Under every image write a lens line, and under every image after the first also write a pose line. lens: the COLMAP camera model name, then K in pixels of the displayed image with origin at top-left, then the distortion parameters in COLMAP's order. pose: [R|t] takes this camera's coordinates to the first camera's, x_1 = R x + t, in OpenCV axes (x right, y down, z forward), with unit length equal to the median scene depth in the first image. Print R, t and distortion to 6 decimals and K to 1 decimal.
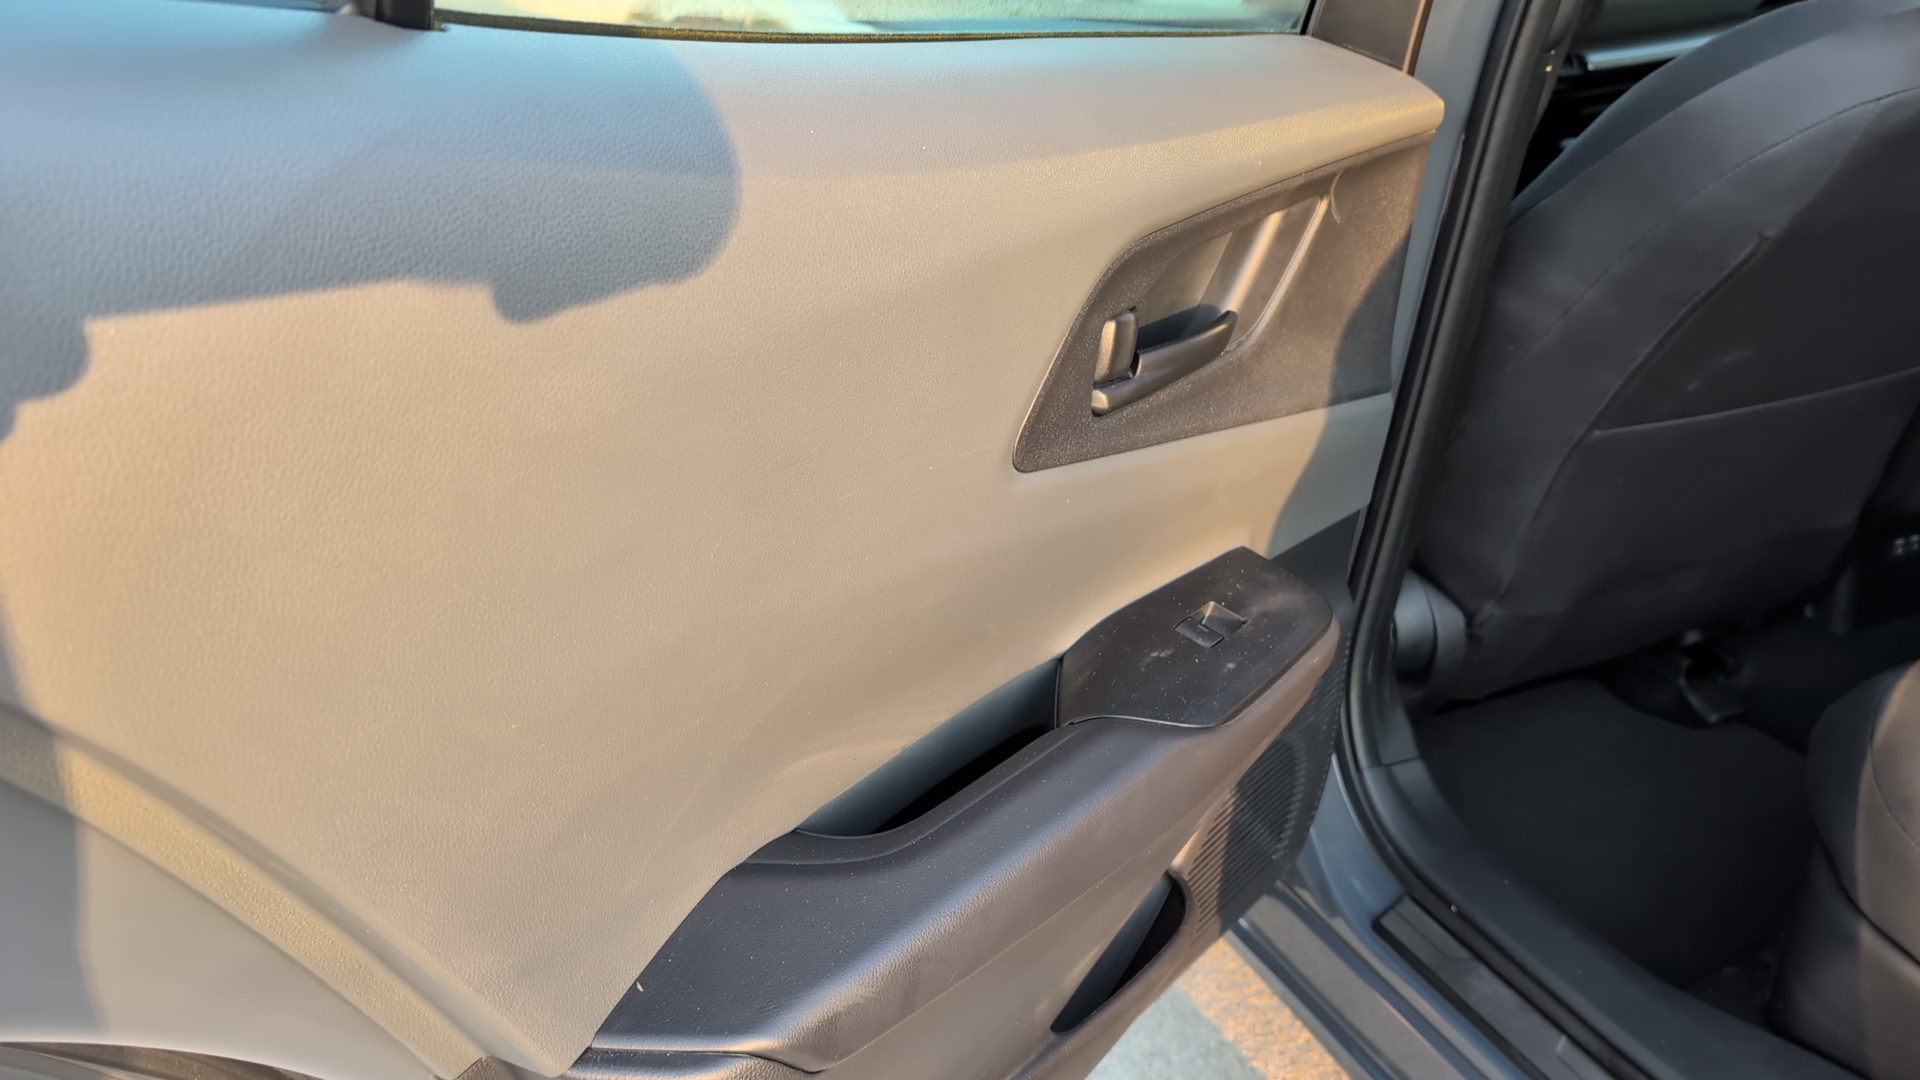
lens RADIAL K [[1610.1, 0, 997.7], [0, 1610.1, 548.0], [0, 0, 1]] dist [0.006560, -0.017251]
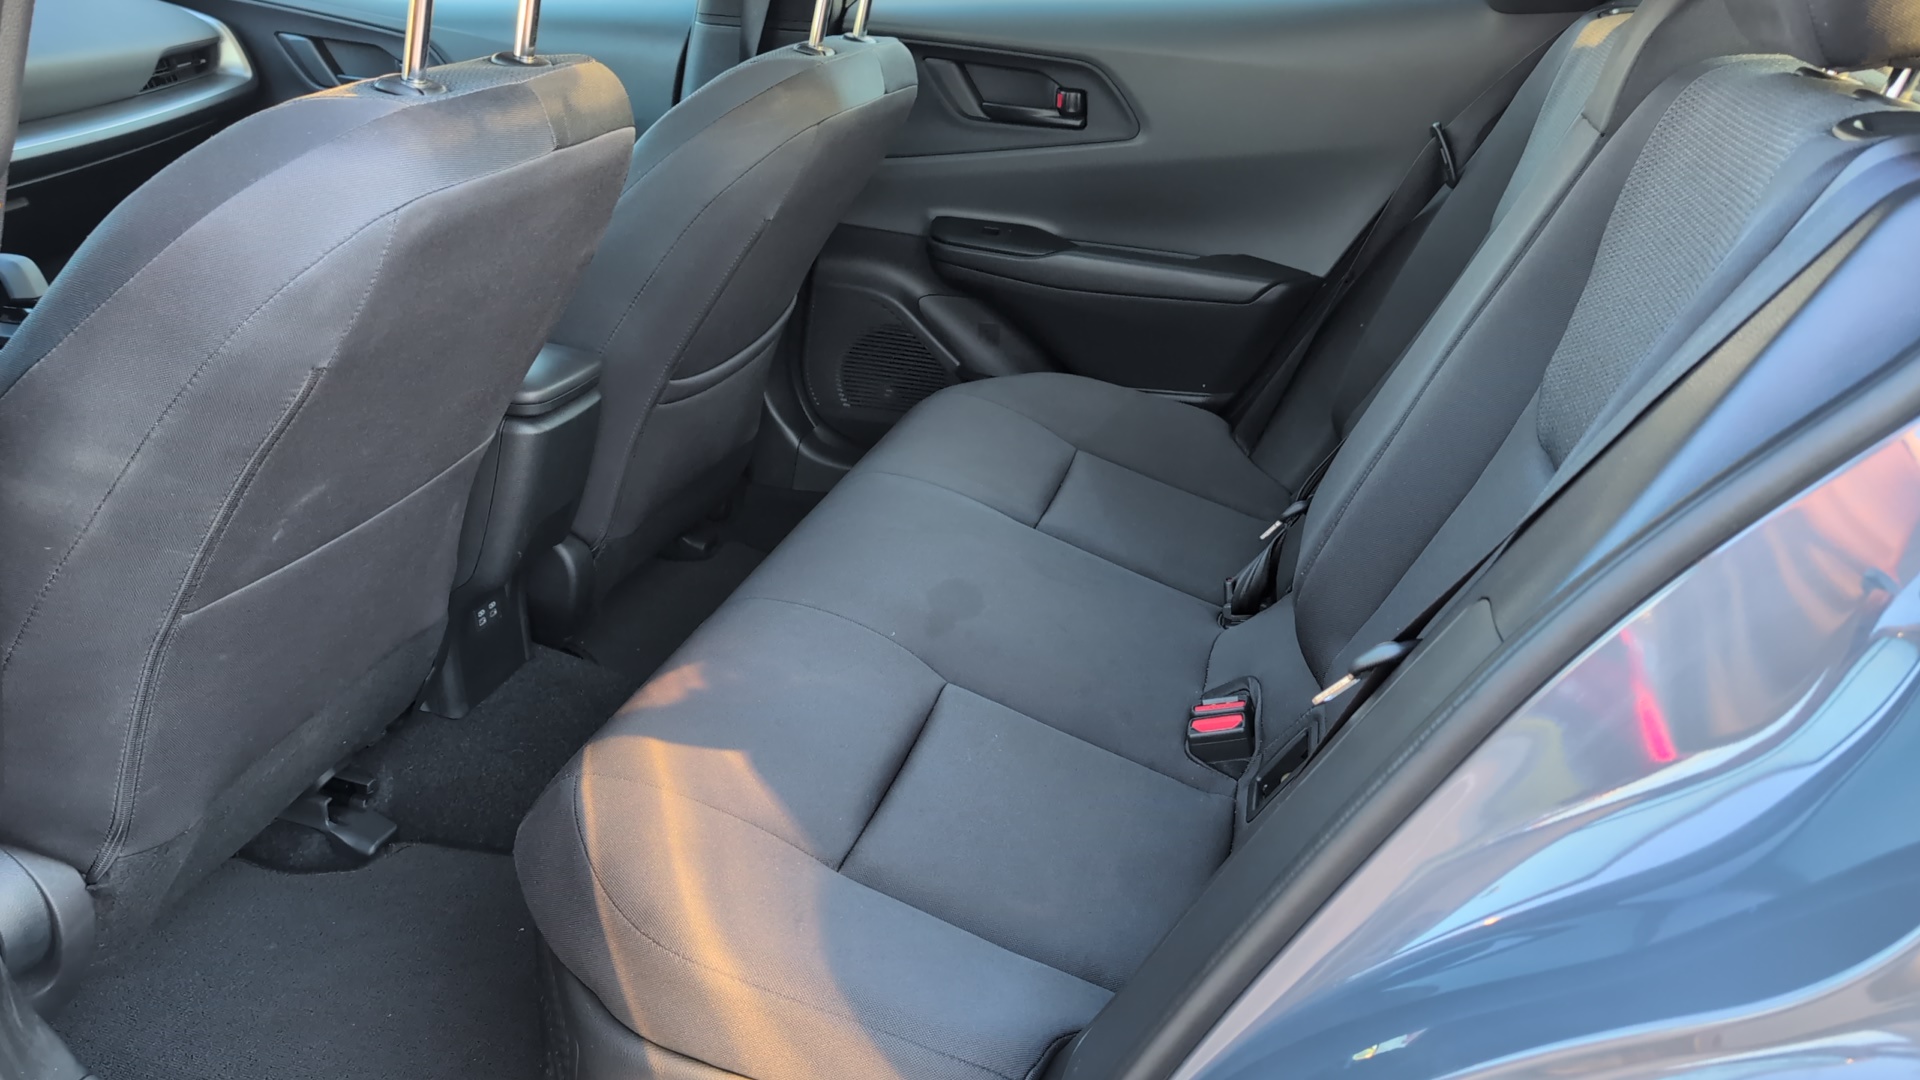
lens RADIAL K [[1610.1, 0, 997.7], [0, 1610.1, 548.0], [0, 0, 1]] dist [0.006560, -0.017251]
pose [[0.615928, -0.241901, 0.749745, 0.012868], [0.273708, 0.958114, 0.084275, -0.061570], [-0.738727, 0.153304, 0.656339, 0.133247]]
